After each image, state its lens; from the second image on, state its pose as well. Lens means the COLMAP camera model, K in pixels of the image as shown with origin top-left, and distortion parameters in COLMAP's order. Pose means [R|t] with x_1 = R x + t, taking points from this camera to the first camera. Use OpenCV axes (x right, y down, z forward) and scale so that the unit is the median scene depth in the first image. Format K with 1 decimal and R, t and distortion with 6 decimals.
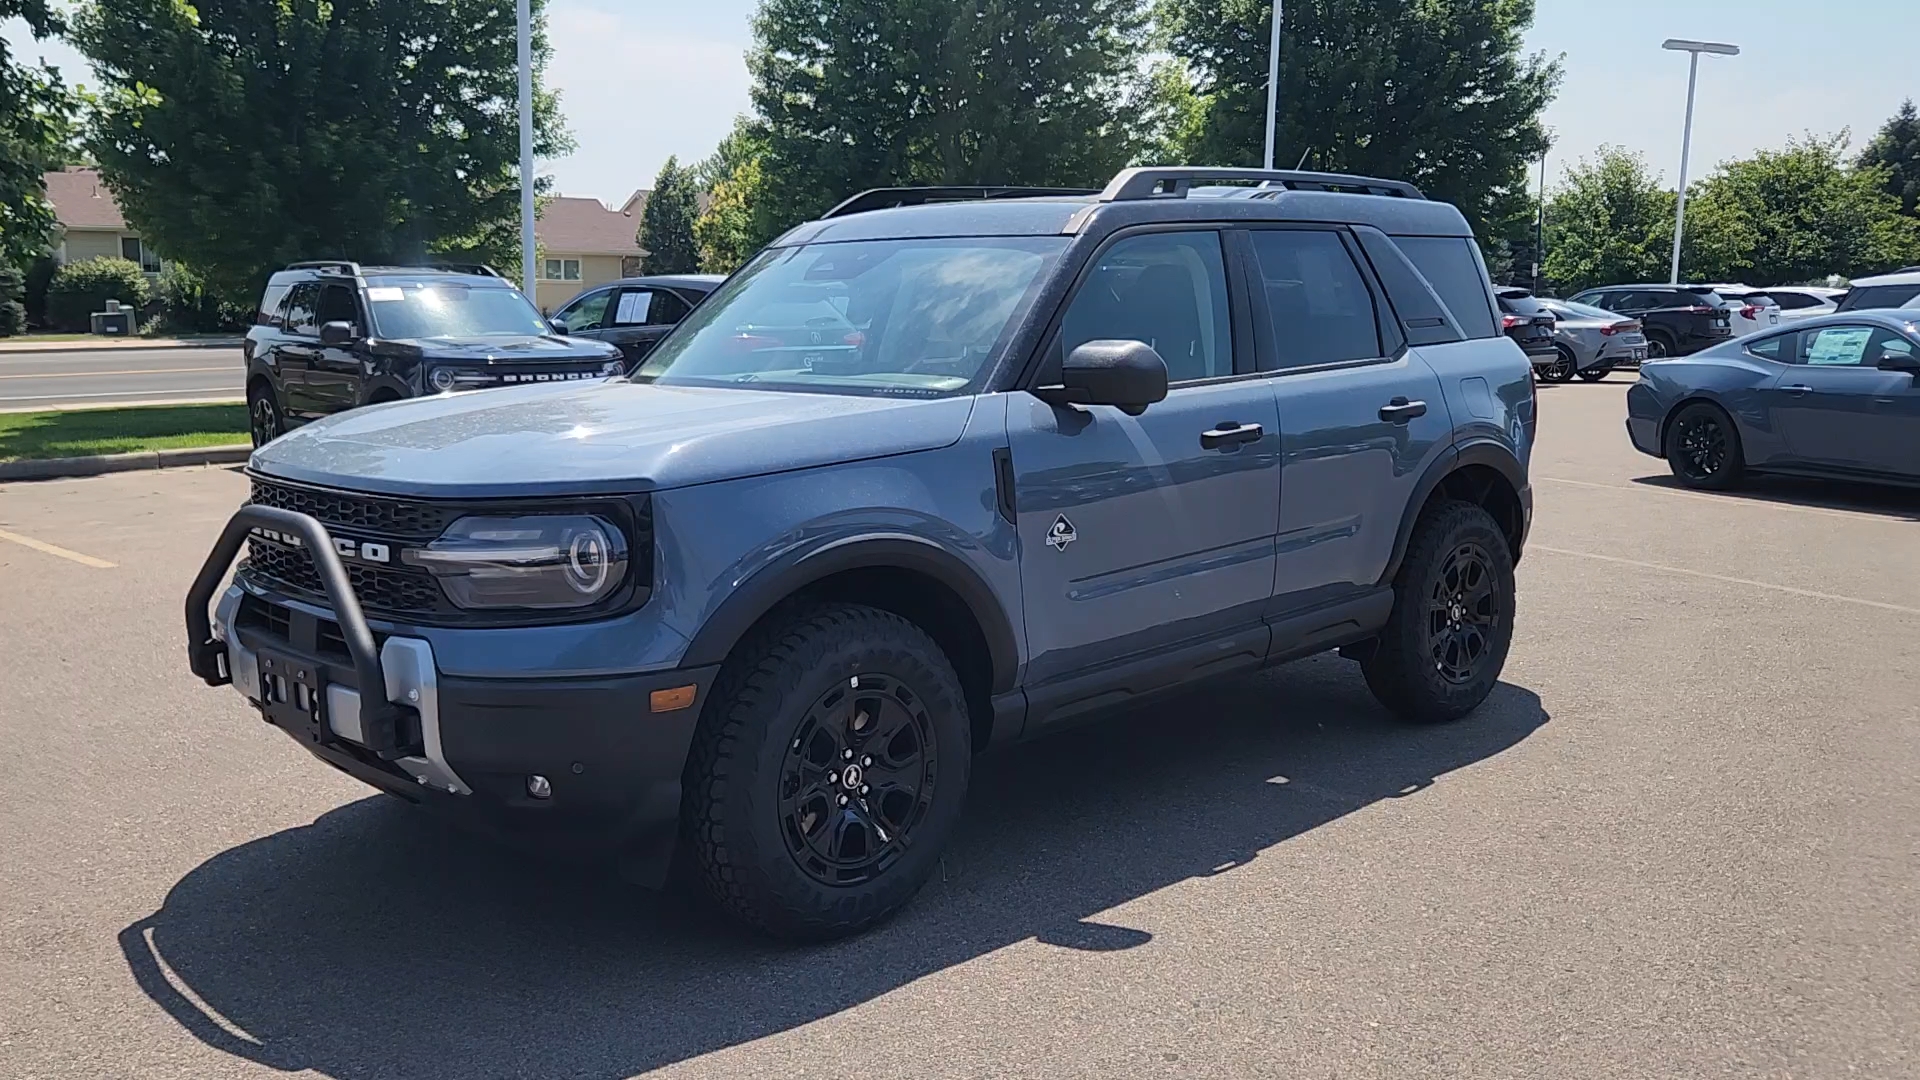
lens RADIAL K [[1629.3, 0, 961.4], [0, 1629.3, 538.8], [0, 0, 1]] dist [0.023658, -0.005675]
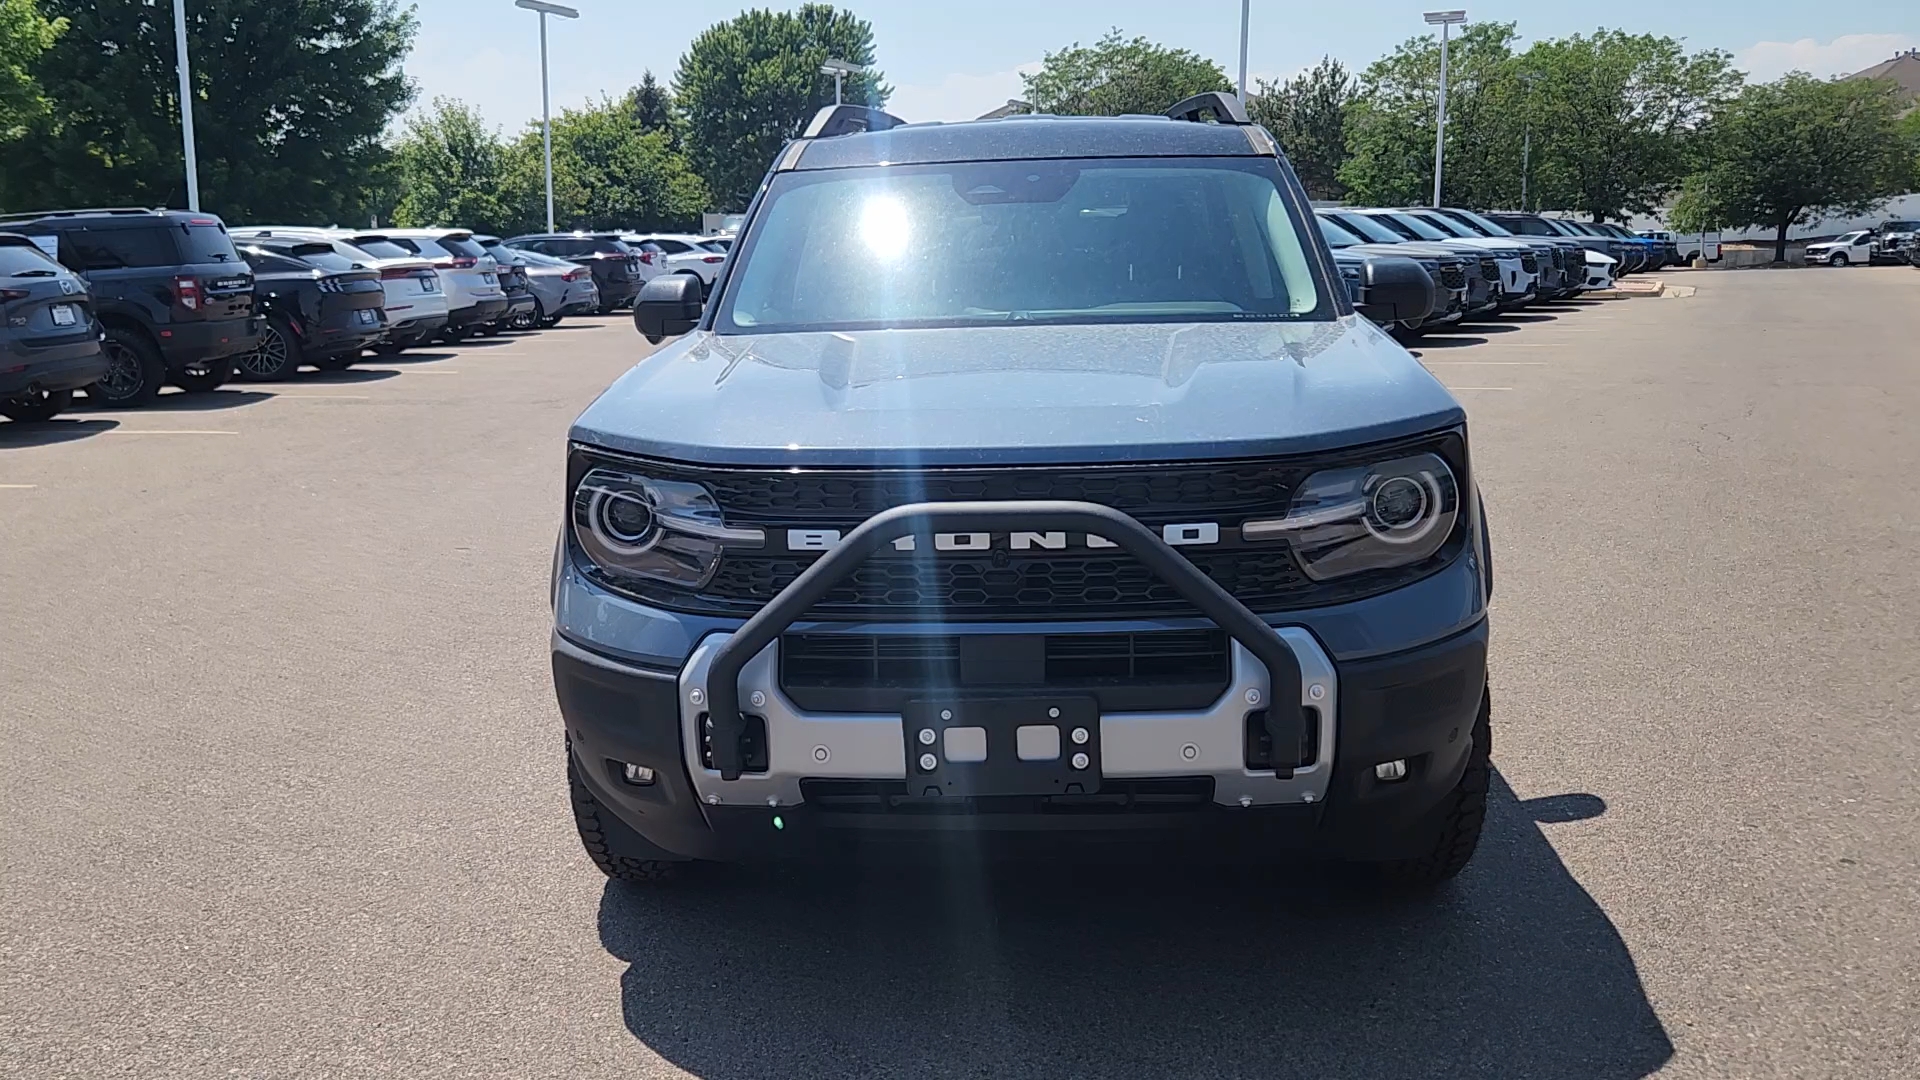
lens RADIAL K [[1629.3, 0, 958.7], [0, 1629.3, 529.8], [0, 0, 1]] dist [0.023658, -0.005675]
pose [[0.747446, -0.130306, 0.651418, -0.608621], [0.115921, 0.991113, 0.065246, -0.037143], [-0.654131, 0.026745, 0.755909, 0.298462]]
